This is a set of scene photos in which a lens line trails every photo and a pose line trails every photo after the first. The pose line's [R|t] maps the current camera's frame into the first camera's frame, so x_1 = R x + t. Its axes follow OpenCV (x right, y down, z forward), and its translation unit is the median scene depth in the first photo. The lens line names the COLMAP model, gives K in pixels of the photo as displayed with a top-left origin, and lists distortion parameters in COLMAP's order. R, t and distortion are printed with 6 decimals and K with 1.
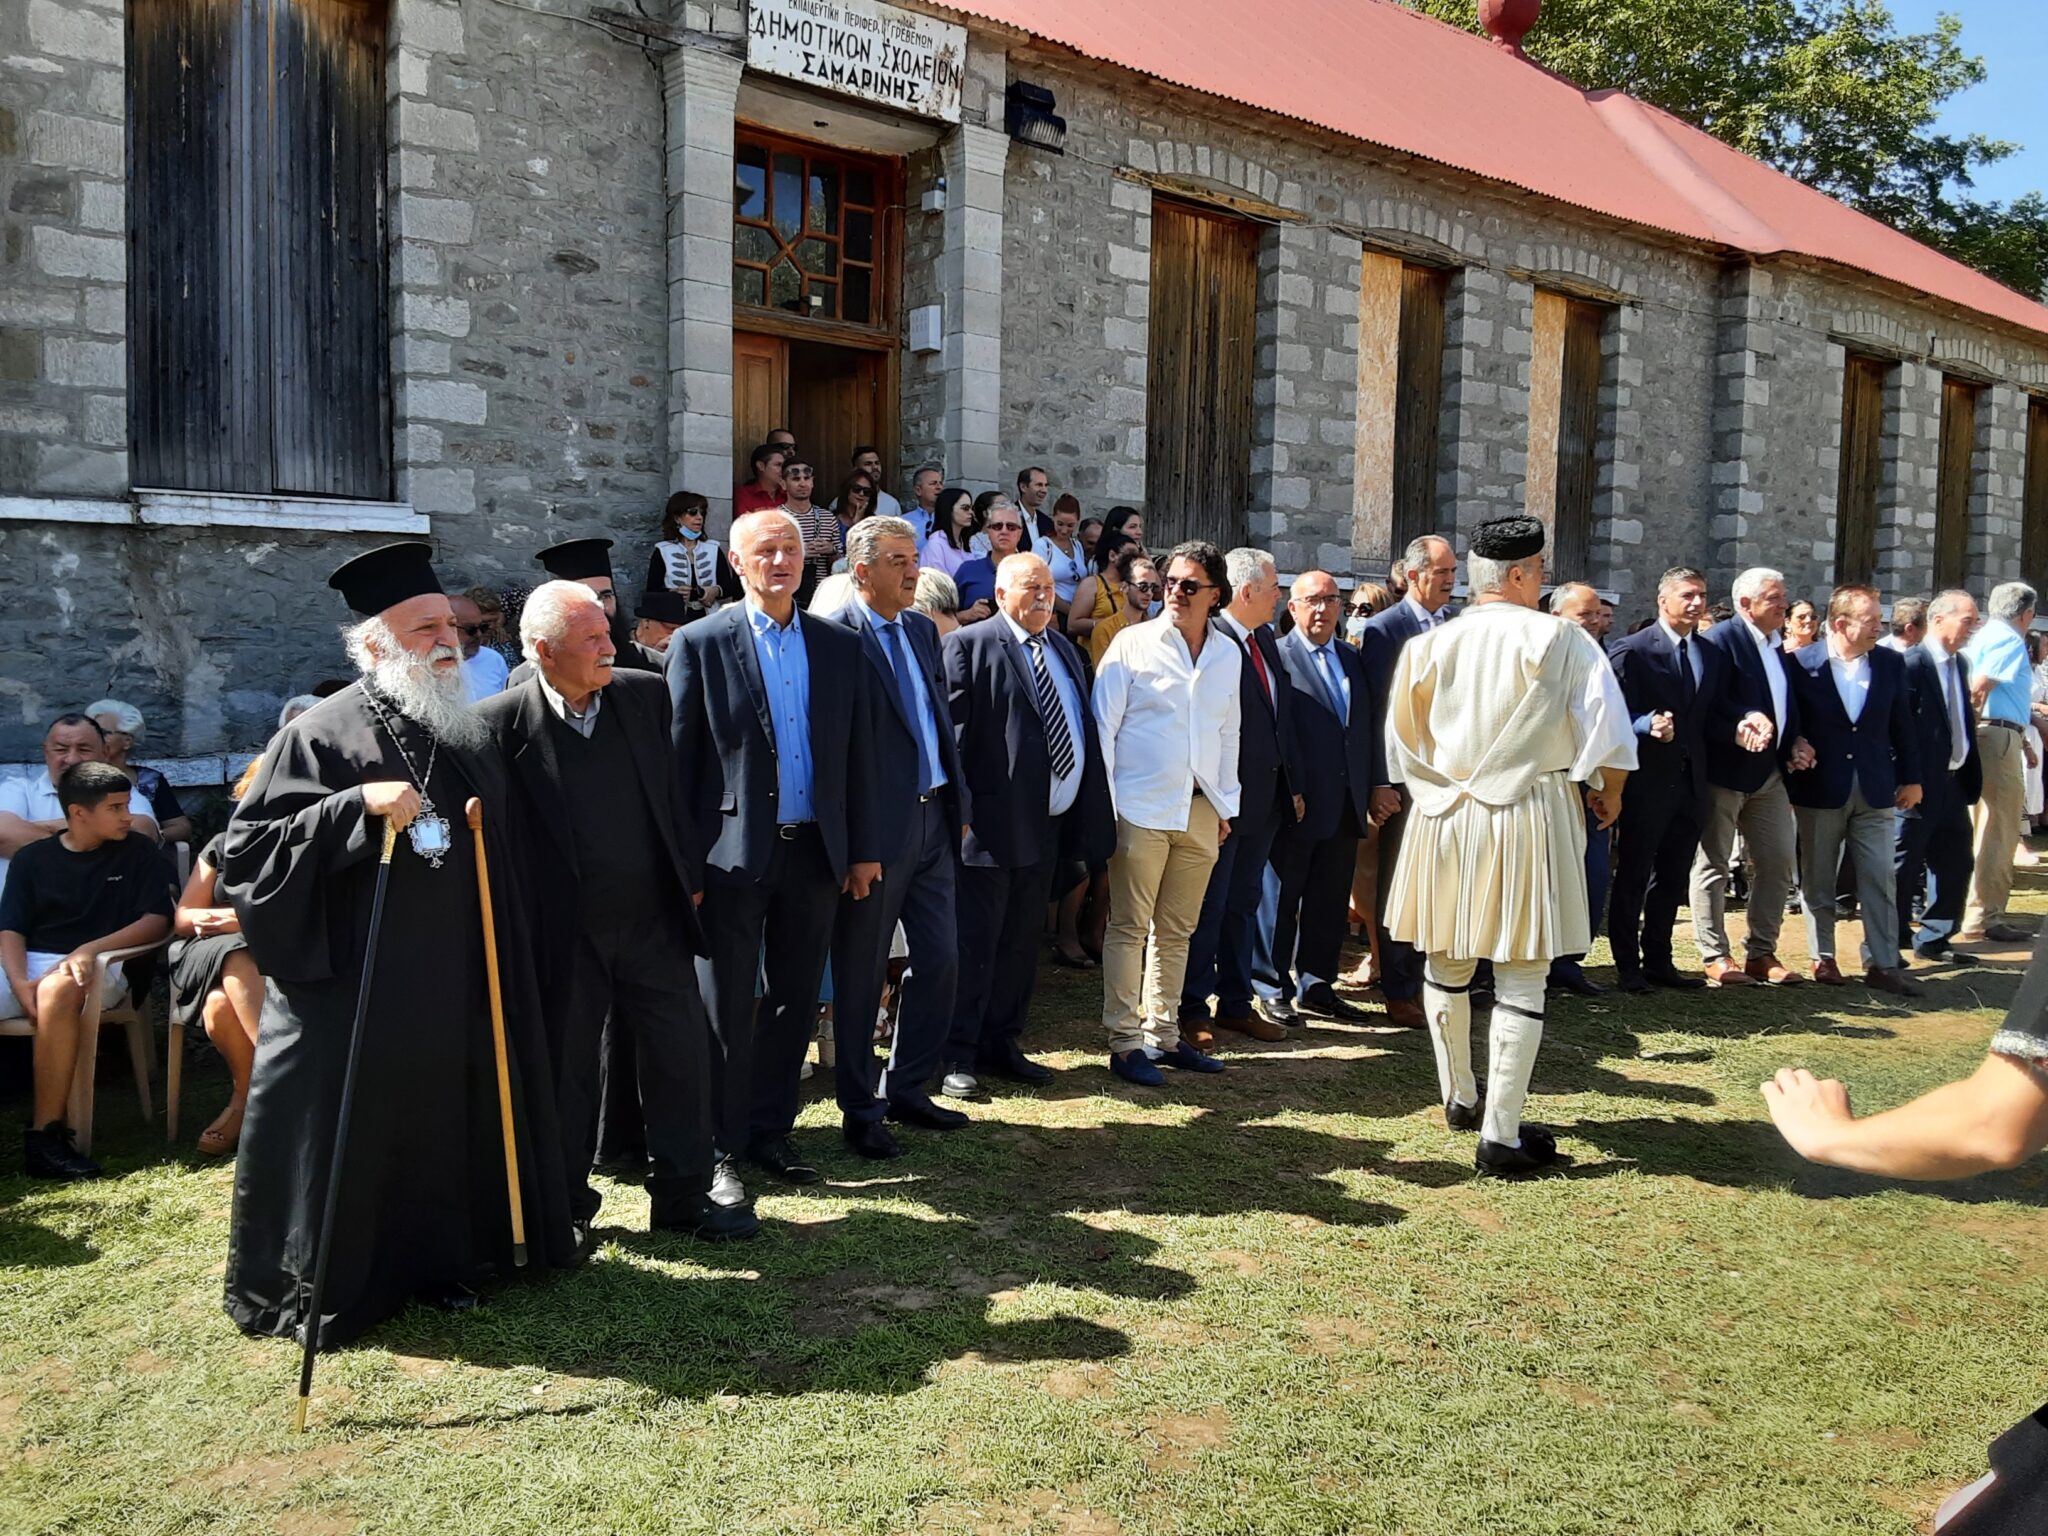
lens RADIAL K [[1643.7, 0, 1107.3], [0, 1643.7, 772.0], [0, 0, 1]] dist [0.160003, -0.237374]
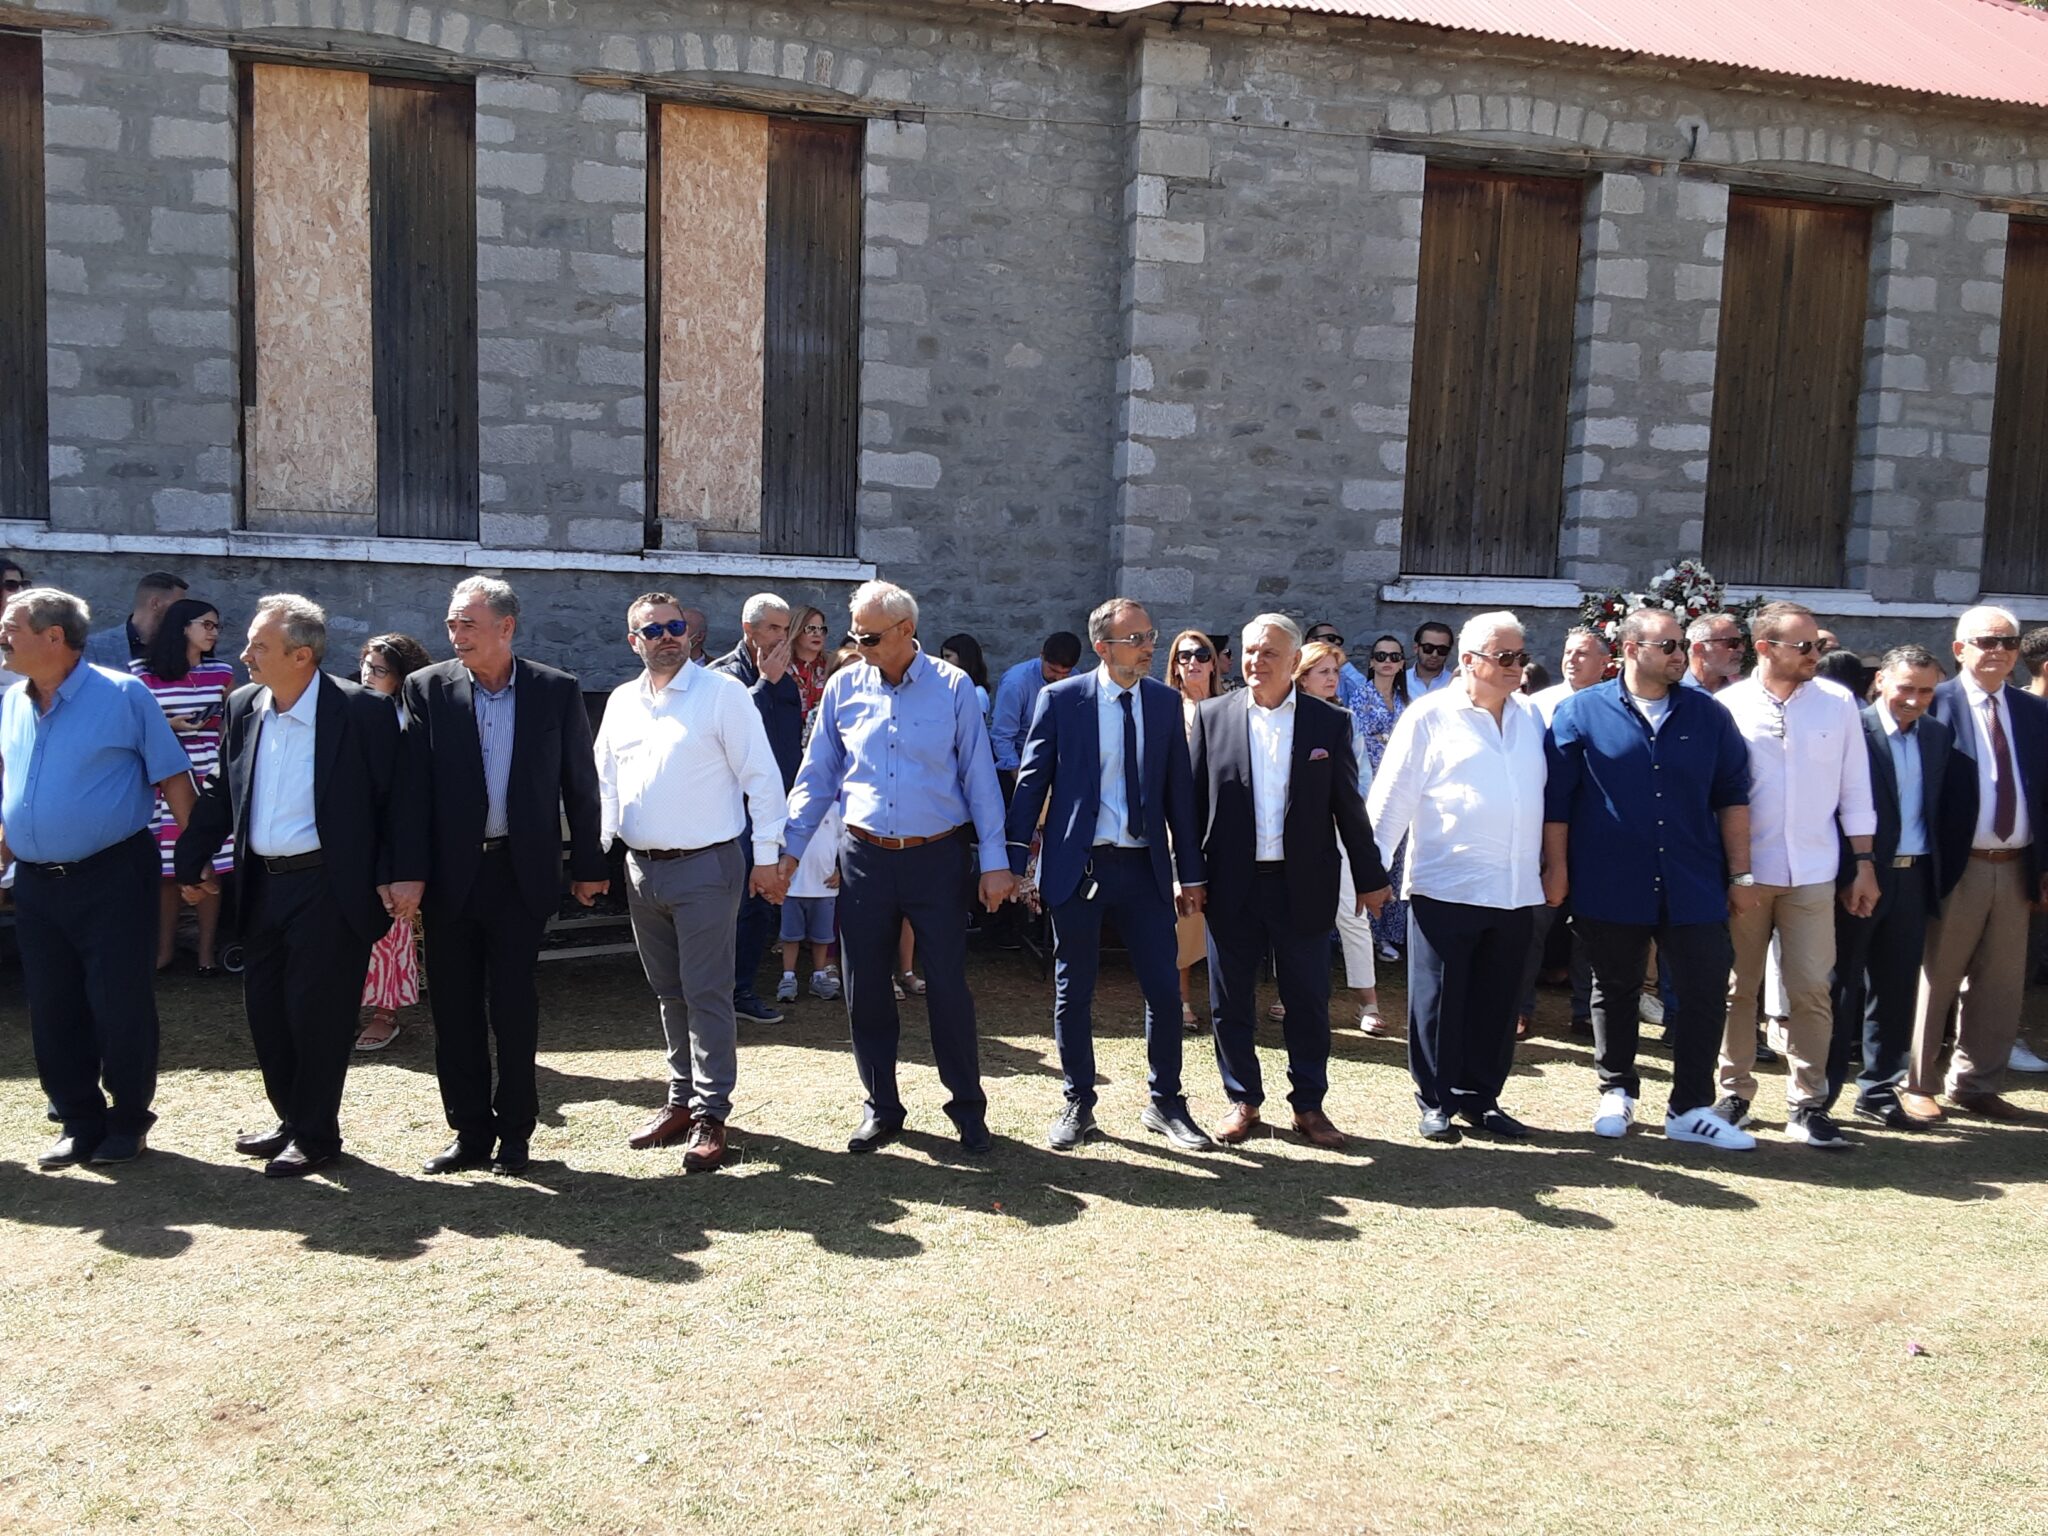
lens RADIAL K [[1643.7, 0, 1107.3], [0, 1643.7, 772.0], [0, 0, 1]] dist [0.160003, -0.237374]
pose [[0.909076, 0.008304, -0.416547, 0.590241], [-0.024750, 0.999112, -0.034097, -0.007852], [0.415894, 0.041306, 0.908475, 0.416286]]
